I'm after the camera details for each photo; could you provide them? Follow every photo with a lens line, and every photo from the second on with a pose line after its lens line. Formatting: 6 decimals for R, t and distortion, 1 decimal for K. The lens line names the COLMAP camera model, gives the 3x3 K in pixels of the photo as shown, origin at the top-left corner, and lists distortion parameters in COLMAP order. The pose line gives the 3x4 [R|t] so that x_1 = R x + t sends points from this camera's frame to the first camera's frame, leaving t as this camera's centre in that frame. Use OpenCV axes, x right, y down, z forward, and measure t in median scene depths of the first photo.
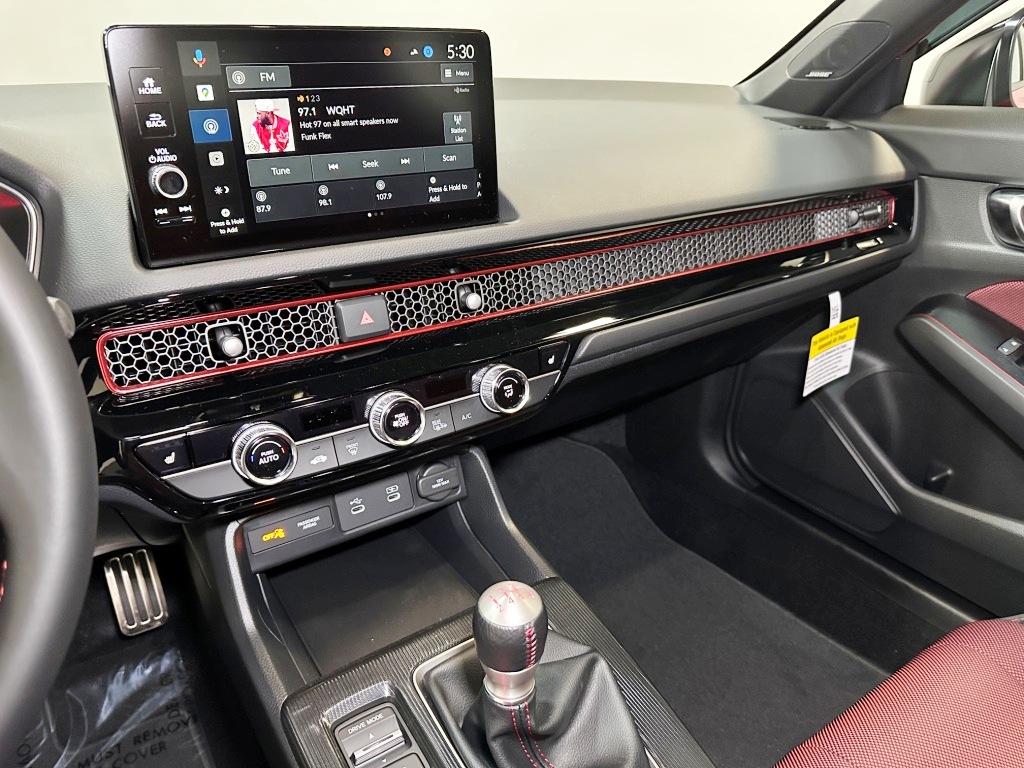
lens RADIAL K [[742.2, 0, 513.5], [0, 742.2, 379.2], [0, 0, 1]] dist [-0.009825, -0.000086]
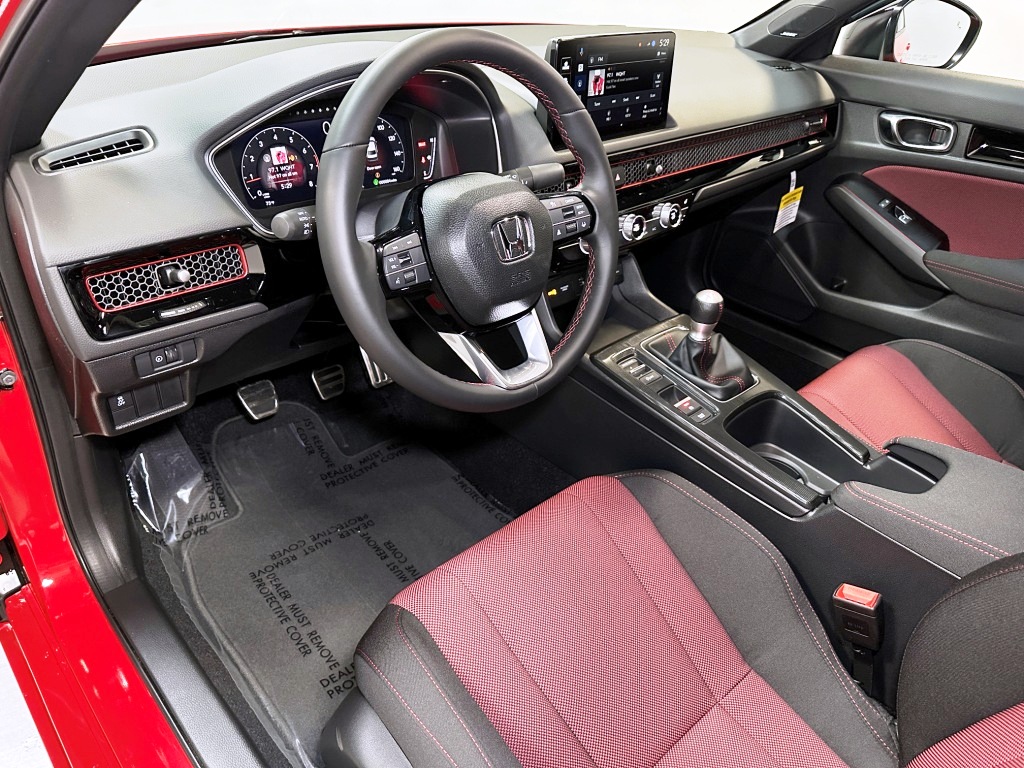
lens RADIAL K [[742.2, 0, 513.5], [0, 742.2, 379.2], [0, 0, 1]] dist [-0.009825, -0.000086]
pose [[0.983652, -0.039123, 0.175780, -0.521603], [0.013165, 0.989126, 0.146477, 0.099476], [-0.179600, -0.141768, 0.973471, -0.614774]]
